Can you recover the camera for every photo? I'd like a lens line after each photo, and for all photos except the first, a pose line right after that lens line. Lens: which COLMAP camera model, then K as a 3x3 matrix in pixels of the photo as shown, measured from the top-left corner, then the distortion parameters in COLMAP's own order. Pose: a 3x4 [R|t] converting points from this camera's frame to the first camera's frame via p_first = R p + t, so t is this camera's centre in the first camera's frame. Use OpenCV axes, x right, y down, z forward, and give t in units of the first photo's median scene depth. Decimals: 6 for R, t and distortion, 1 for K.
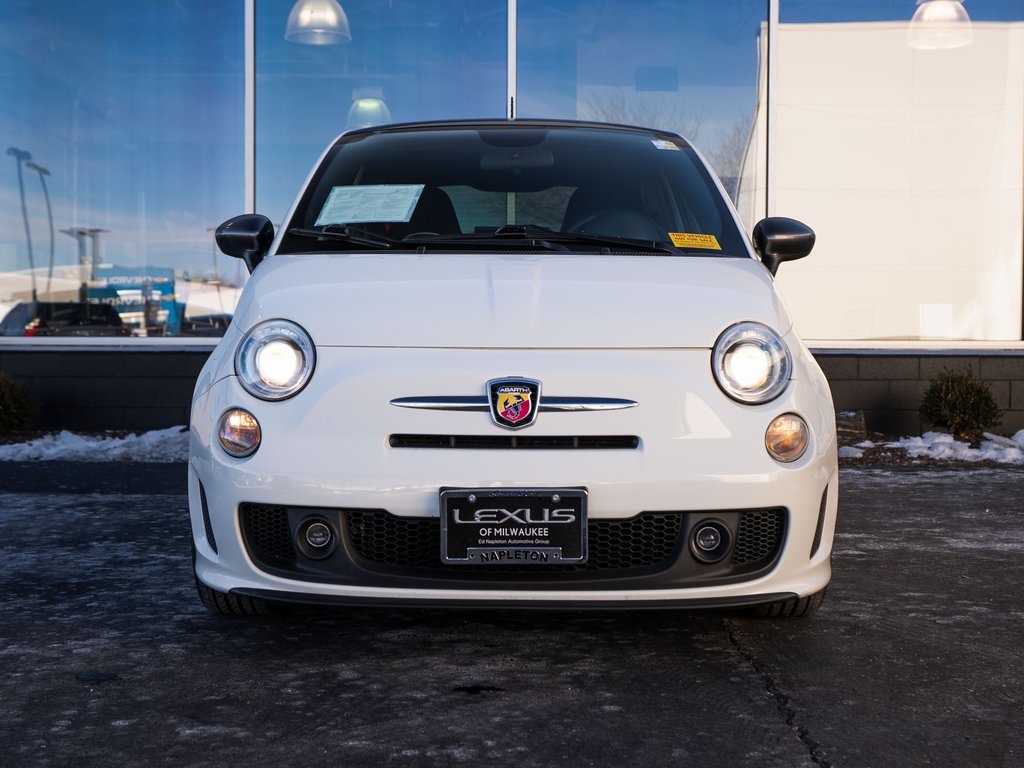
lens RADIAL K [[1264.2, 0, 506.4], [0, 1264.2, 378.1], [0, 0, 1]] dist [0.019921, 0.000000]
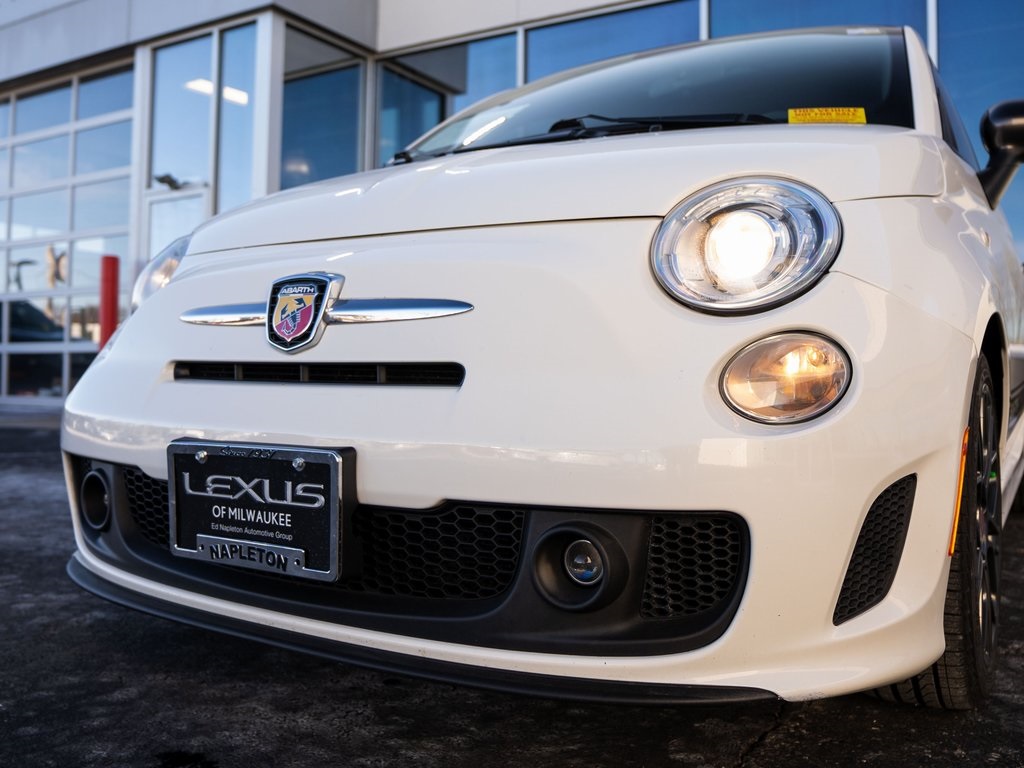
lens RADIAL K [[921.8, 0, 519.5], [0, 921.8, 343.4], [0, 0, 1]] dist [-0.057388, 0.003990]
pose [[0.866648, -0.008013, -0.498856, 0.331514], [-0.019572, 0.998555, -0.050040, 0.056741], [0.498537, 0.053131, 0.865239, 0.661592]]
